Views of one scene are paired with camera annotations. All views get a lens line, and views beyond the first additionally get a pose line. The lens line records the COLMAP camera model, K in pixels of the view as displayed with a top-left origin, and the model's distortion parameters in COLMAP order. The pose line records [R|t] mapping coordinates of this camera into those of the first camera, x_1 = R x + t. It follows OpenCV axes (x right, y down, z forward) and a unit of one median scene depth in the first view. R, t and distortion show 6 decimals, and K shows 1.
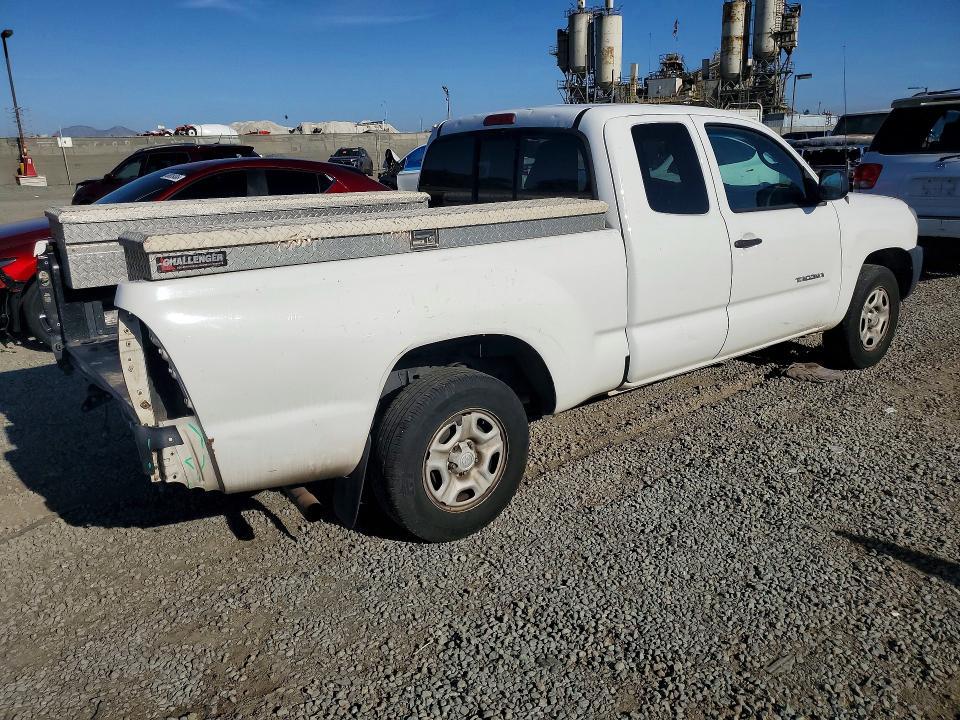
lens RADIAL K [[753.5, 0, 480.0], [0, 753.5, 360.0], [0, 0, 1]] dist [0.010235, 0.000223]
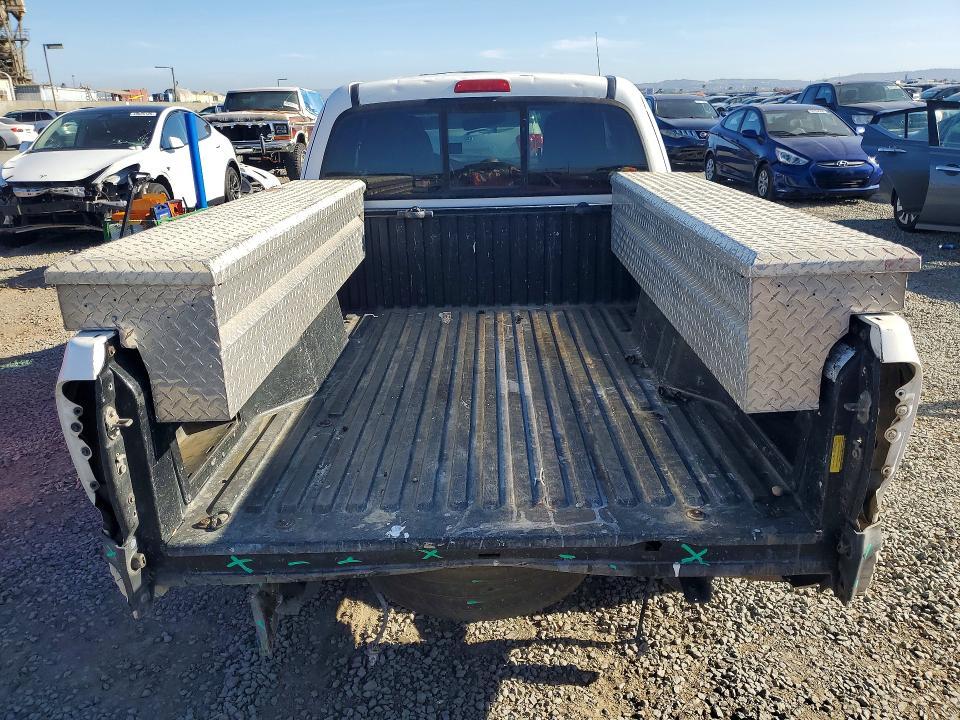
lens RADIAL K [[753.5, 0, 480.0], [0, 753.5, 360.0], [0, 0, 1]] dist [0.010235, 0.000223]
pose [[0.630365, -0.231485, 0.740982, -0.646635], [0.210009, 0.969766, 0.124300, -0.125820], [-0.747353, 0.077258, 0.659920, 0.462973]]
